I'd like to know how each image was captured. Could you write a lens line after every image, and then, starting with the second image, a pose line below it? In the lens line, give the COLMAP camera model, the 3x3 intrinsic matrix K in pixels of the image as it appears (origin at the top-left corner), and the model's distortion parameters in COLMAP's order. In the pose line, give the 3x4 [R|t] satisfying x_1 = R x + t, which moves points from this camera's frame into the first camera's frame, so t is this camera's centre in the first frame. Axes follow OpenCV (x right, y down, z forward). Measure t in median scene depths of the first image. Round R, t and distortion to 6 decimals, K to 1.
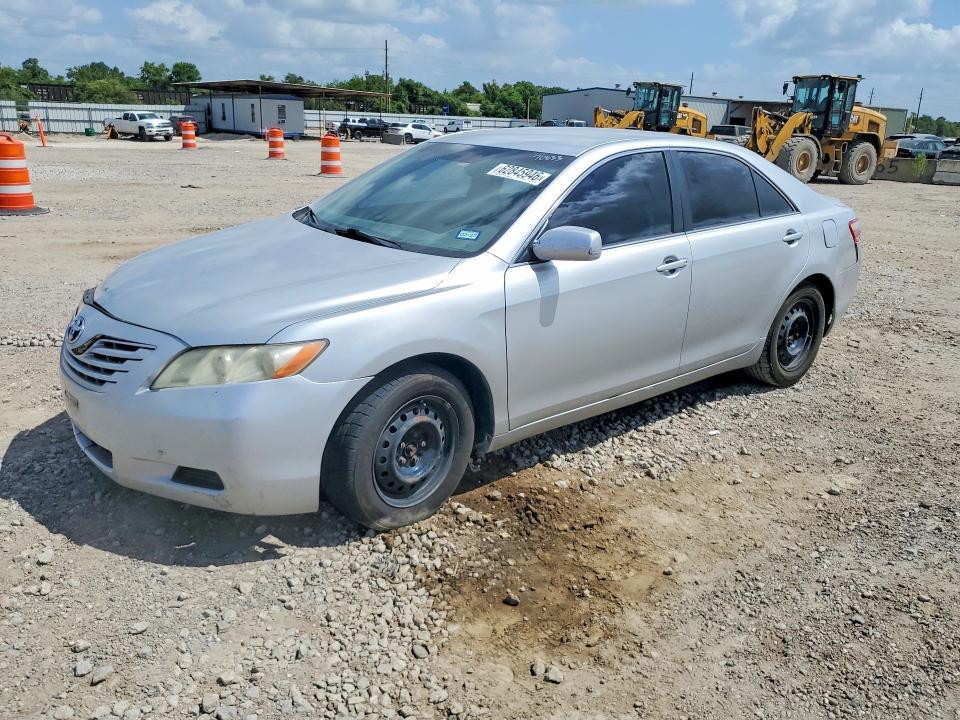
lens RADIAL K [[792.2, 0, 480.0], [0, 792.2, 360.0], [0, 0, 1]] dist [-0.008432, -0.007022]
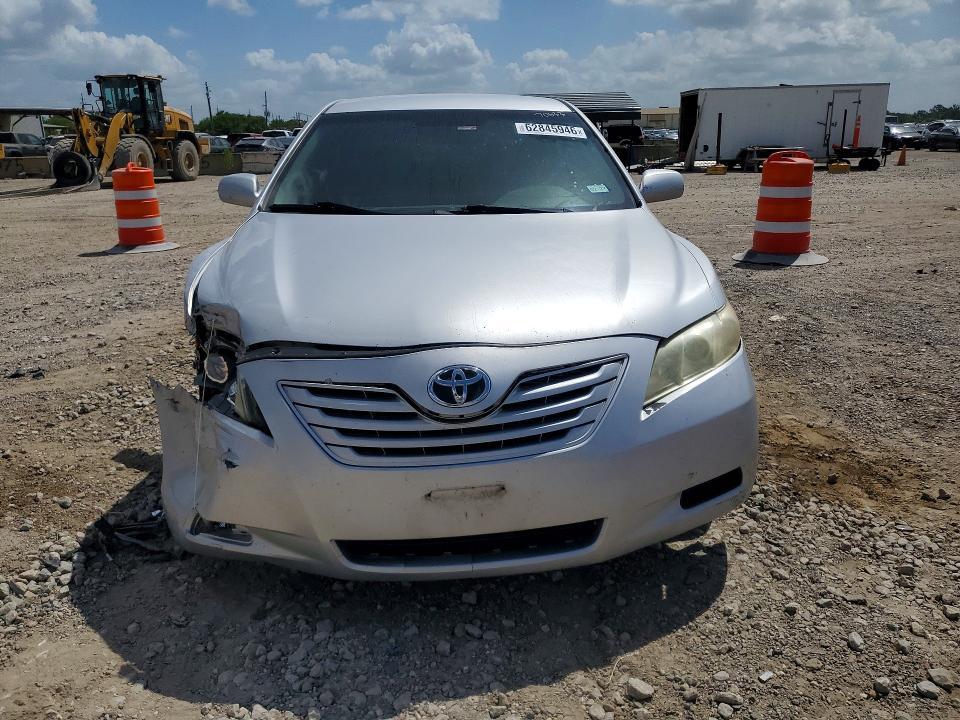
lens RADIAL K [[792.2, 0, 480.0], [0, 792.2, 360.0], [0, 0, 1]] dist [-0.008432, -0.007022]
pose [[0.569121, -0.260497, 0.779899, -0.174025], [0.269600, 0.955174, 0.122303, -0.022819], [-0.776799, 0.140655, 0.613840, 0.103919]]
